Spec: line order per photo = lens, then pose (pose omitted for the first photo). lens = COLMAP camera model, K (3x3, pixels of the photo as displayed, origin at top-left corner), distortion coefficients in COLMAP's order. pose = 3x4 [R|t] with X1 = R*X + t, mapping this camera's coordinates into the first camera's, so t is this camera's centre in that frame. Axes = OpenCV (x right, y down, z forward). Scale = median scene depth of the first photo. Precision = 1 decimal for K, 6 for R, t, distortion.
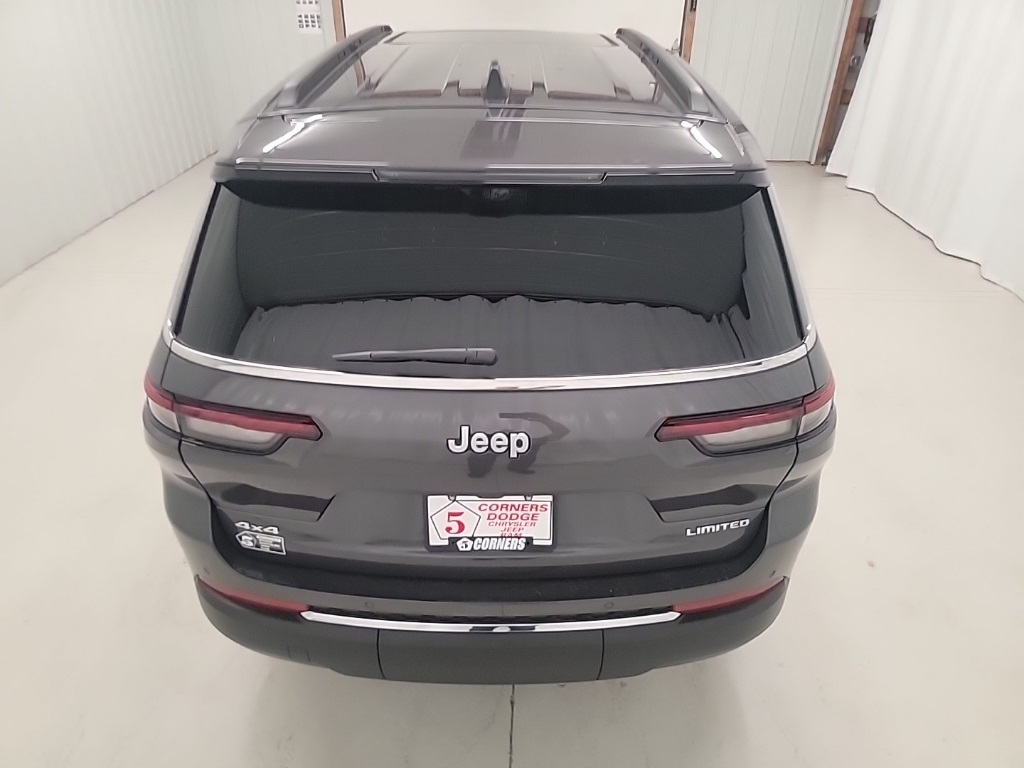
lens RADIAL K [[711.1, 0, 509.4], [0, 711.1, 378.7], [0, 0, 1]] dist [0.039561, -0.002352]
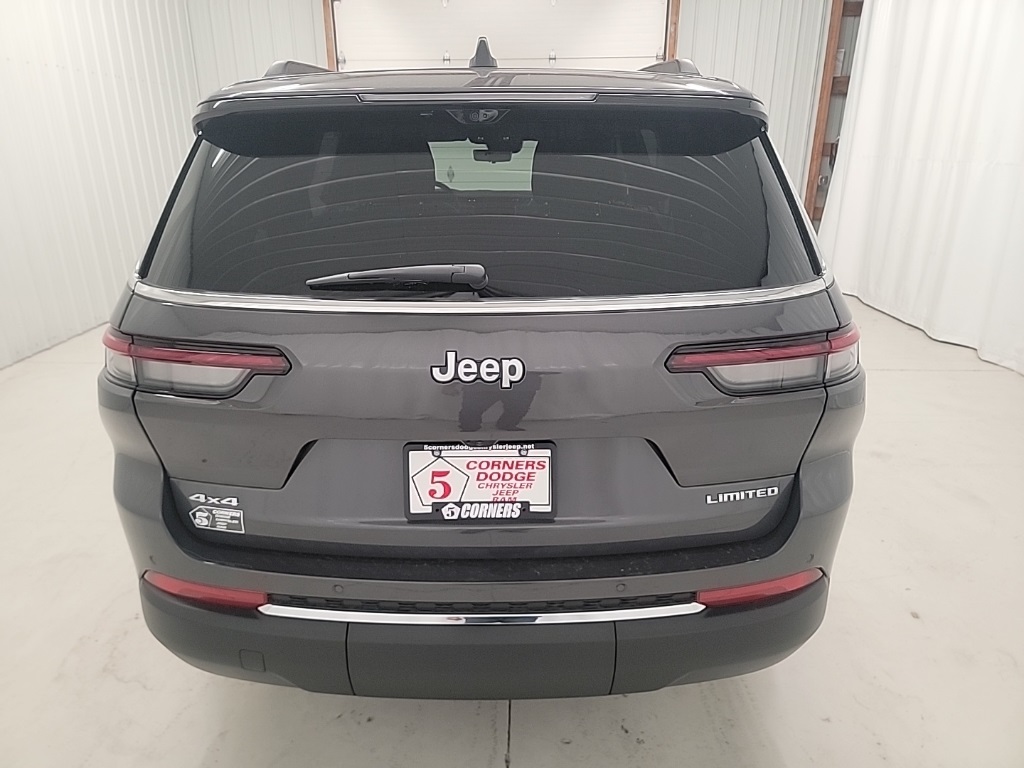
lens RADIAL K [[708.0, 0, 489.7], [0, 708.0, 383.8], [0, 0, 1]] dist [0.033126, -0.003170]
pose [[0.999883, -0.010144, -0.011474, -0.003905], [0.007445, 0.976658, -0.214673, 0.266058], [0.013384, 0.214563, 0.976618, 0.127016]]
